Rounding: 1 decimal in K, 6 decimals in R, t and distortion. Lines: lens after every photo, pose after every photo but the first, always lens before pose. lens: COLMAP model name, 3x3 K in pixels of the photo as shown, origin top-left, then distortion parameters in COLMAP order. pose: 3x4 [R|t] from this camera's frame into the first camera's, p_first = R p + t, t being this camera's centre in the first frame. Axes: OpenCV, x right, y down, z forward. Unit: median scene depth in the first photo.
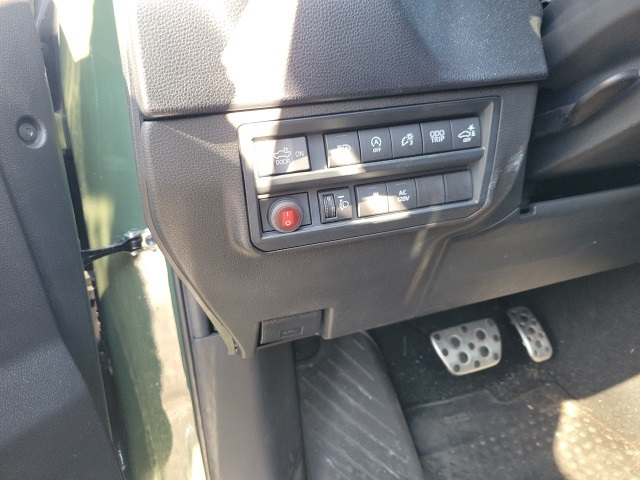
lens RADIAL K [[490.6, 0, 321.5], [0, 490.6, 241.7], [0, 0, 1]] dist [-0.010243, -0.004582]
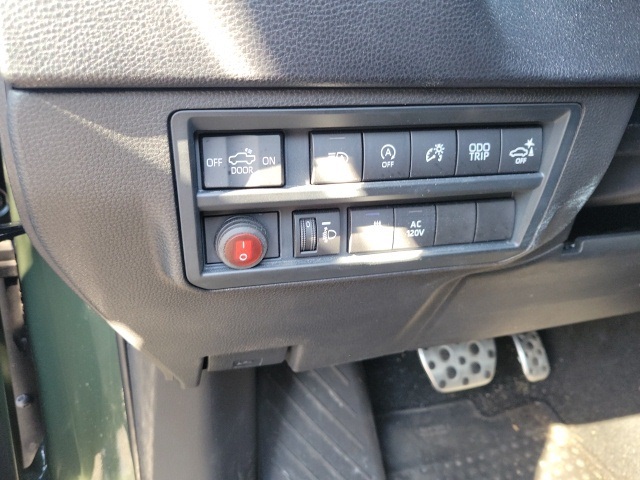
lens RADIAL K [[490.6, 0, 315.4], [0, 490.6, 236.0], [0, 0, 1]] dist [-0.010243, -0.004582]
pose [[0.992985, 0.117854, 0.009528, 0.018283], [-0.118215, 0.987960, 0.099804, -0.128423], [0.002349, -0.100230, 0.994962, 0.289853]]
